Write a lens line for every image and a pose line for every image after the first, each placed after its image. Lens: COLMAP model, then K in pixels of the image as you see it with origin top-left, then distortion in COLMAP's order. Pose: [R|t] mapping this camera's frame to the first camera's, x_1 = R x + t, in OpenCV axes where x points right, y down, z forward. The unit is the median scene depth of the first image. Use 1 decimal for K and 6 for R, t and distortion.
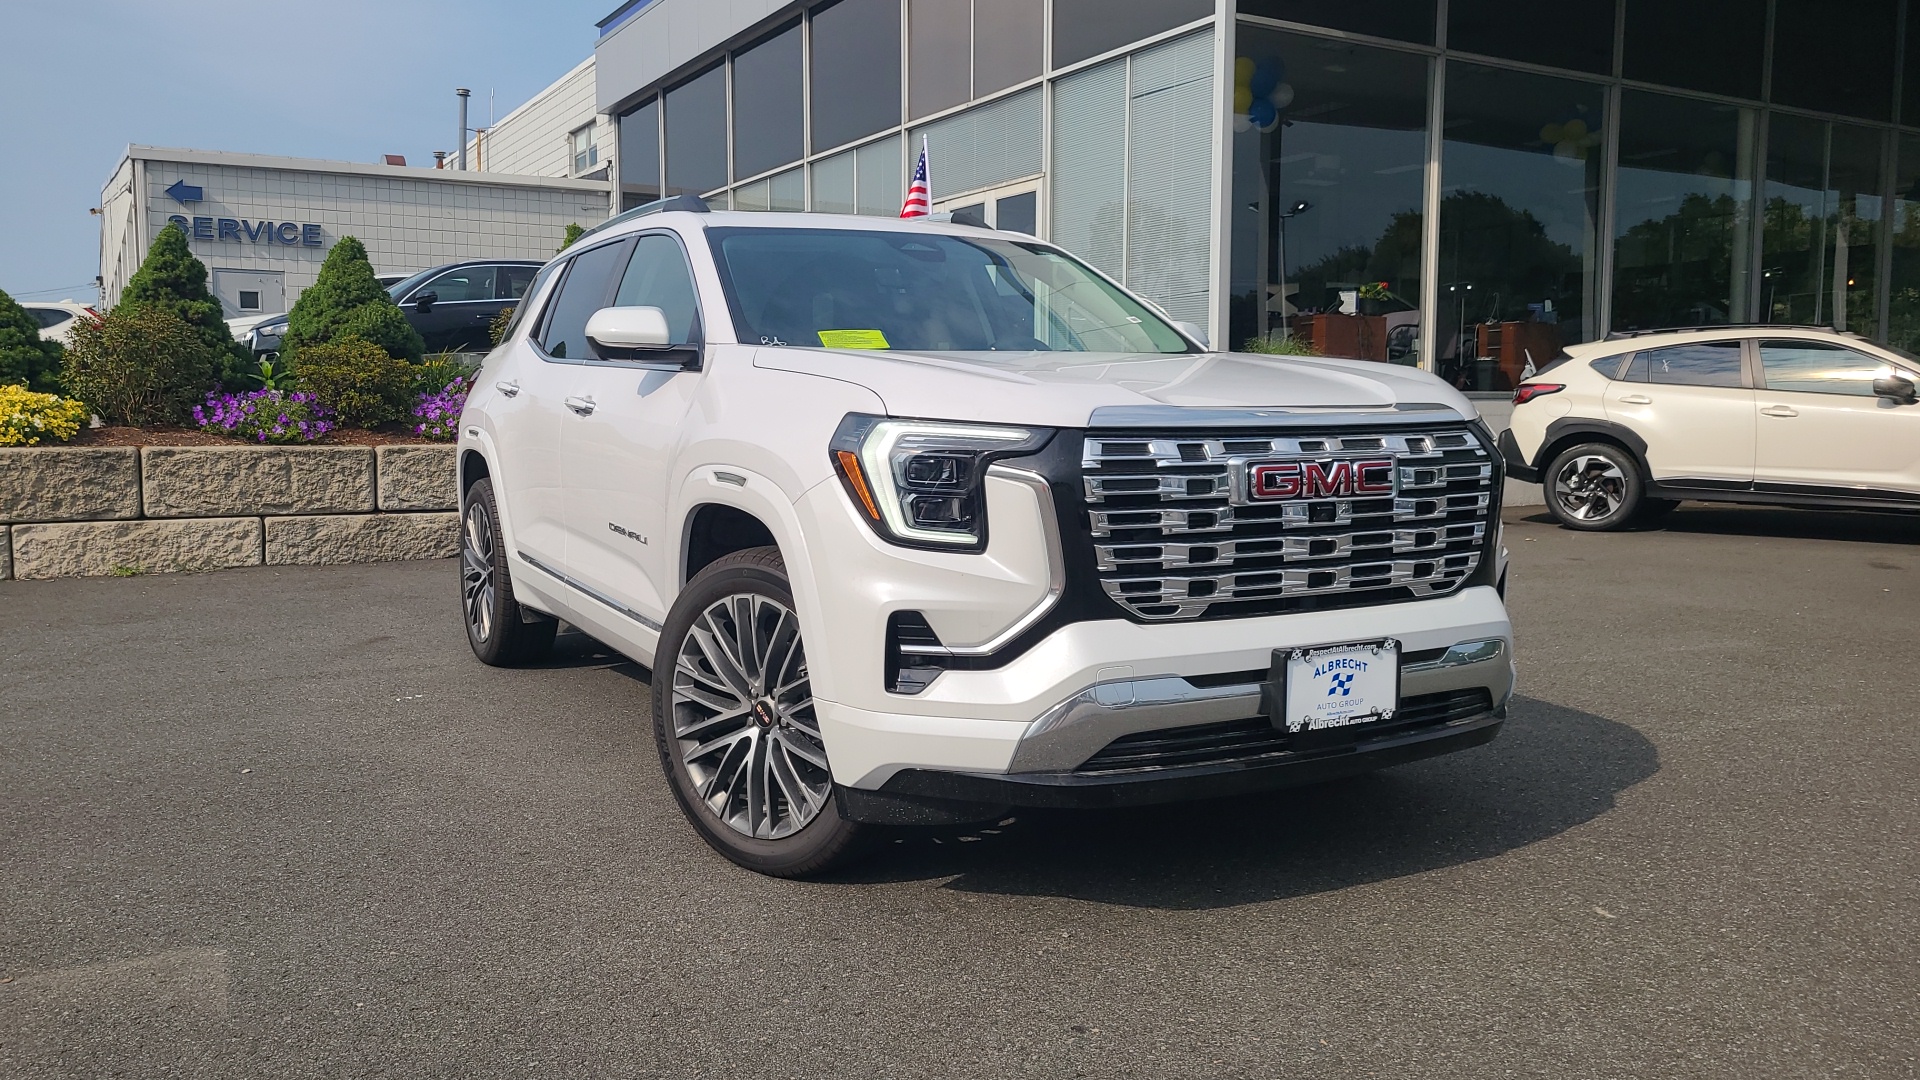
lens RADIAL K [[1424.9, 0, 890.5], [0, 1424.9, 533.2], [0, 0, 1]] dist [0.044361, -0.003615]
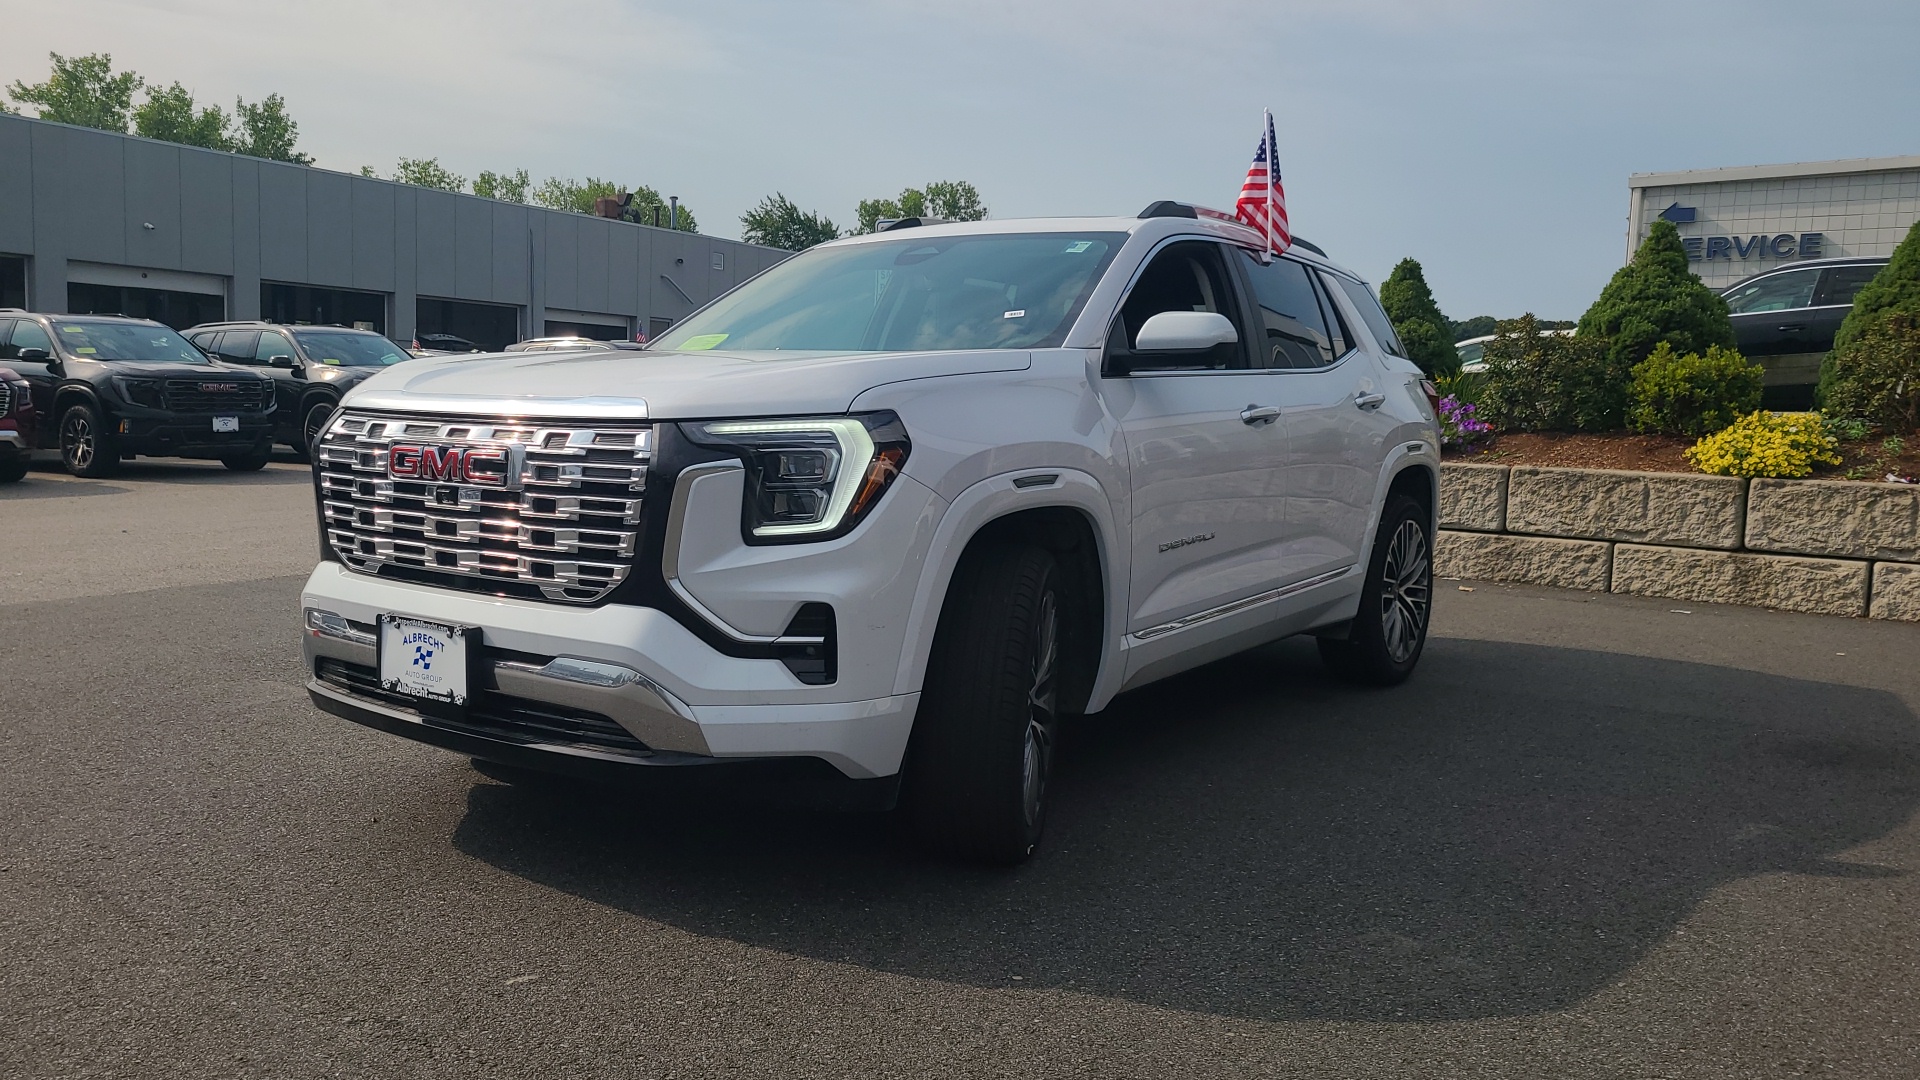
lens RADIAL K [[1454.2, 0, 940.0], [0, 1454.2, 531.3], [0, 0, 1]] dist [0.027788, -0.000571]
pose [[0.453941, 0.091167, -0.886356, 1.299352], [-0.111565, 0.992739, 0.044971, -0.070309], [0.884020, 0.078472, 0.460816, 0.757381]]
